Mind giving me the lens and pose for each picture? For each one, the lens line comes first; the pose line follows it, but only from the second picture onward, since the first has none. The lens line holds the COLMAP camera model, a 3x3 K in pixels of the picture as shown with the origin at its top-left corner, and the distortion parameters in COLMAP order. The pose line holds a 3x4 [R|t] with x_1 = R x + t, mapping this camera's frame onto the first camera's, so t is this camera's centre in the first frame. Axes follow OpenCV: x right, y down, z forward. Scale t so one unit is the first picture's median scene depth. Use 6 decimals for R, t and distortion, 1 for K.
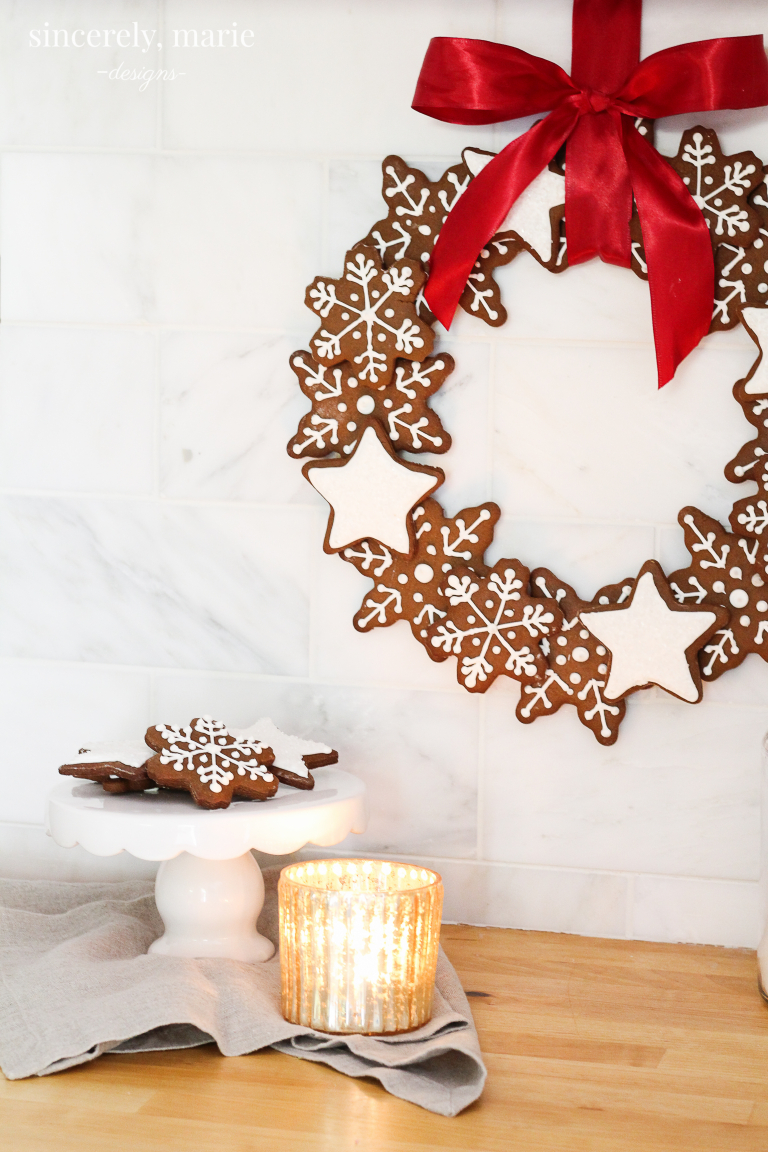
lens RADIAL K [[2759.8, 0, 384.0], [0, 2759.8, 576.0], [0, 0, 1]] dist [-0.091116, -0.331771]
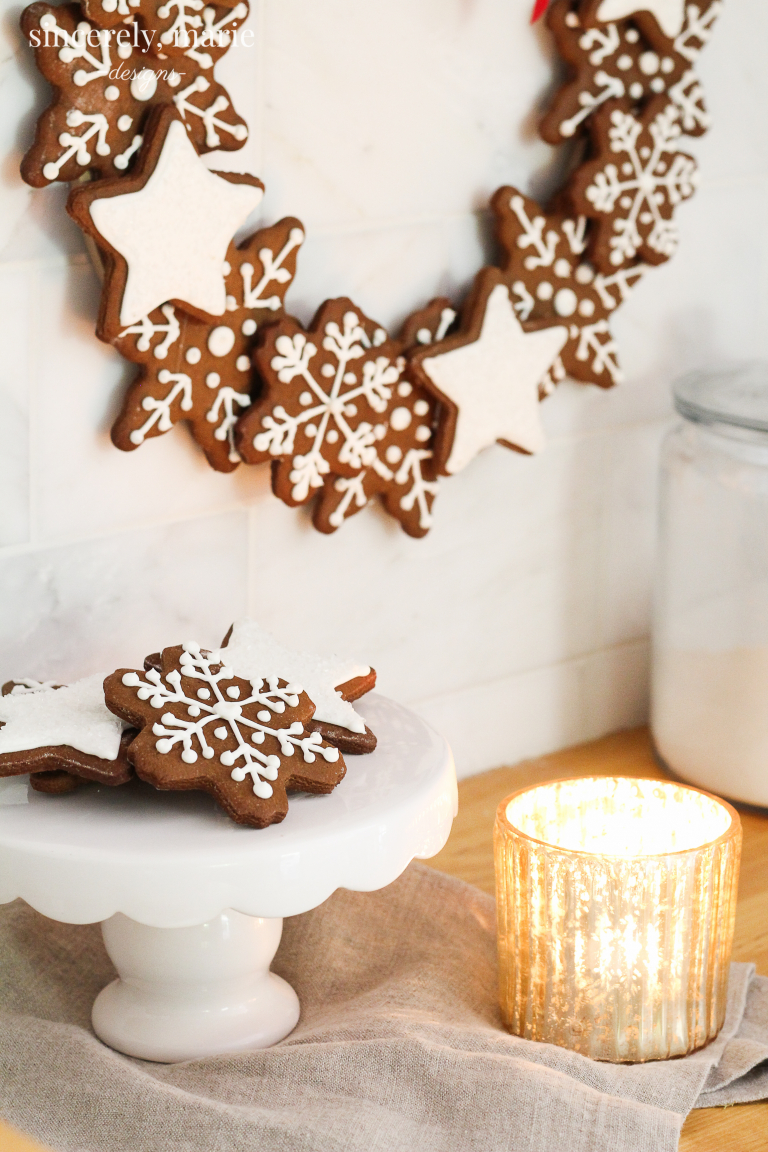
lens RADIAL K [[2829.2, 0, 384.0], [0, 2829.2, 576.0], [0, 0, 1]] dist [-0.079268, -0.669702]
pose [[0.542473, -0.236930, 0.805970, -0.512627], [0.094508, 0.970526, 0.221694, -0.091009], [-0.834740, -0.044093, 0.548876, 0.616748]]
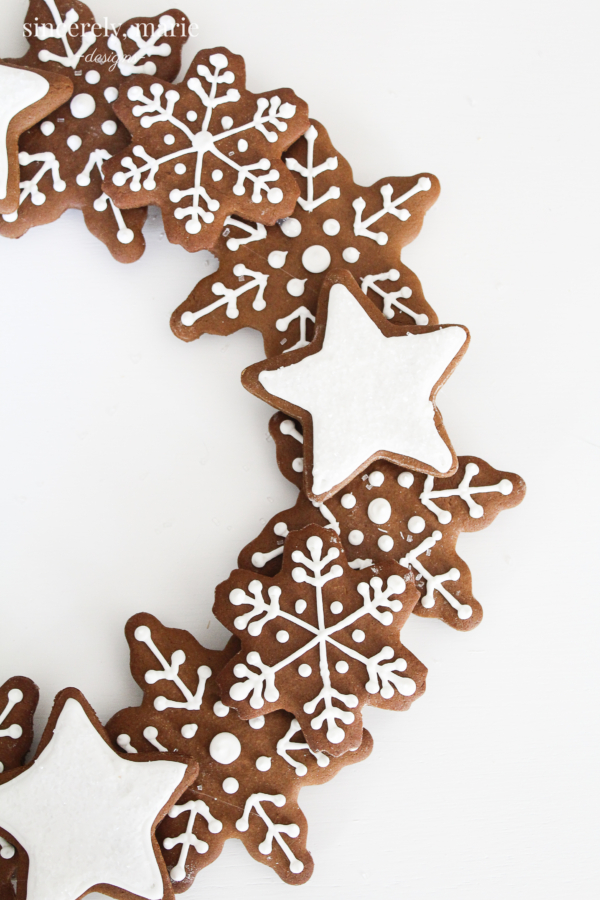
lens RADIAL K [[1660.2, 0, 300.0], [0, 1660.2, 450.0], [0, 0, 1]] dist [0.006989, -0.053703]
pose [[0.122226, -0.910840, 0.394247, -0.070158], [0.990342, 0.085728, -0.108970, 0.051084], [0.065456, 0.403758, 0.912521, 0.644977]]
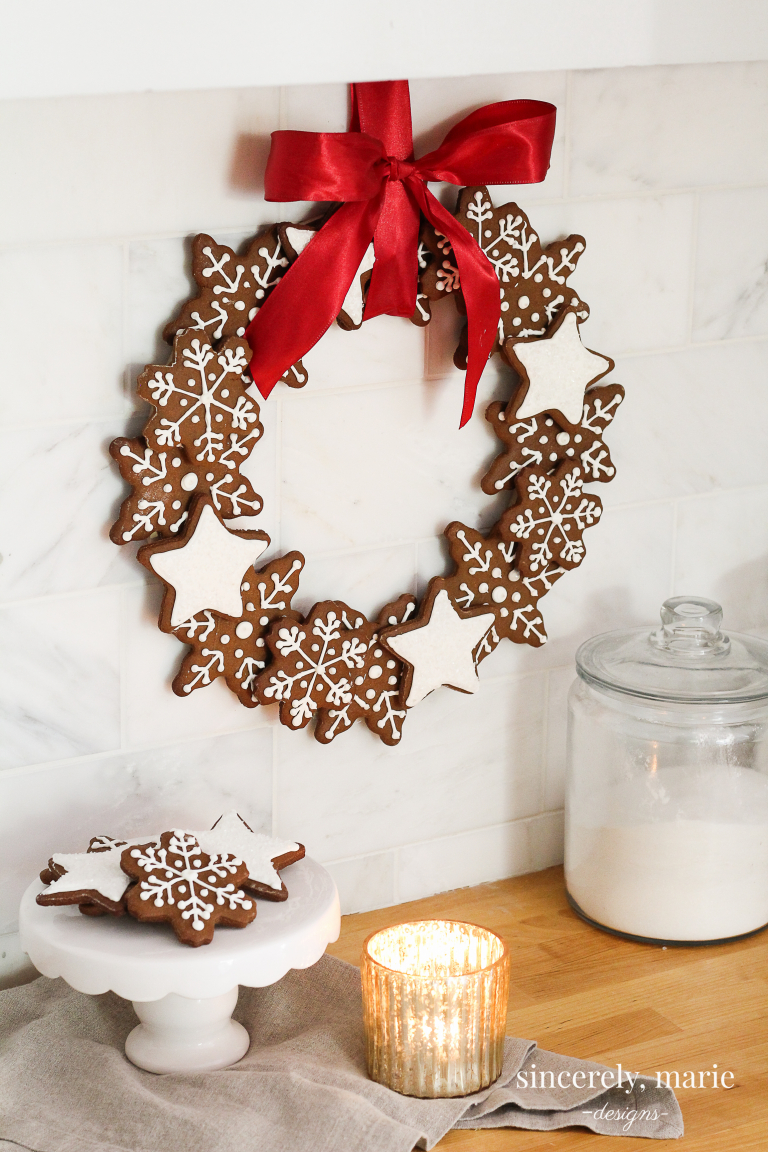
lens RADIAL K [[2759.8, 0, 384.0], [0, 2759.8, 576.0], [0, 0, 1]] dist [-0.091116, -0.331771]
pose [[0.695341, -0.218189, 0.684759, -0.661574], [0.088663, 0.971566, 0.219543, -0.246285], [-0.713190, -0.091945, 0.694915, 0.251215]]
